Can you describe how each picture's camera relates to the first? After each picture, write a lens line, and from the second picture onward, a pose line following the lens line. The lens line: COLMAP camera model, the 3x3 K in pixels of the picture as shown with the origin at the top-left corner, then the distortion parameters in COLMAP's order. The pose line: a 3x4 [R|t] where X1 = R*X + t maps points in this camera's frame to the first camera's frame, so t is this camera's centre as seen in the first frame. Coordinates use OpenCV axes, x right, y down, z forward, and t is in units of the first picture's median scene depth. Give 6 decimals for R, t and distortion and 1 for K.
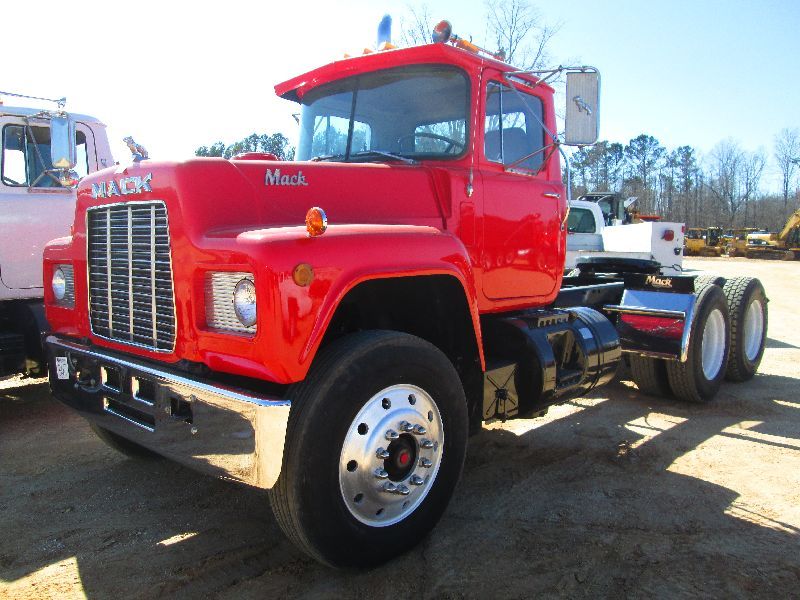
lens RADIAL K [[653.2, 0, 420.8], [0, 653.2, 298.7], [0, 0, 1]] dist [0.136368, -0.334651]
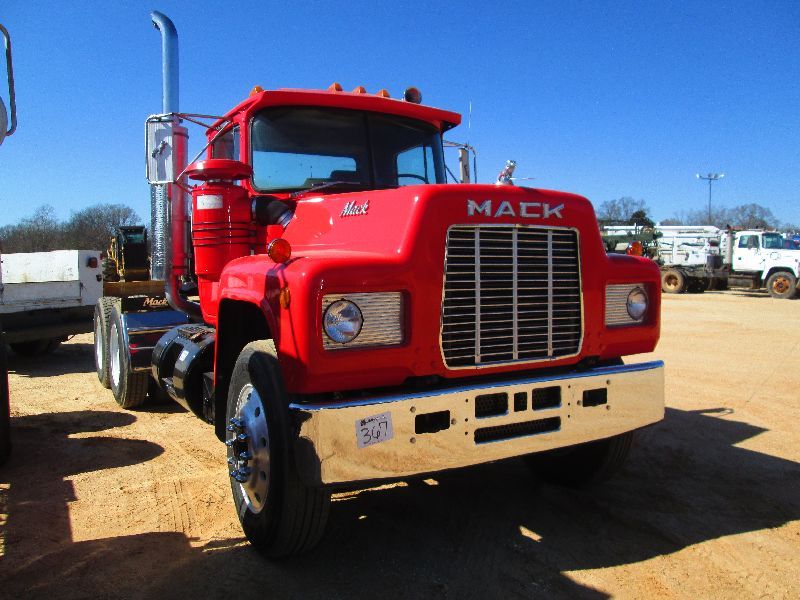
lens RADIAL K [[672.5, 0, 400.0], [0, 672.5, 300.0], [0, 0, 1]] dist [-0.054639, -0.368389]
pose [[0.284554, -0.054783, 0.957093, -1.484257], [0.094141, 0.995137, 0.028971, -0.075898], [-0.954026, 0.081858, 0.288328, 0.875960]]
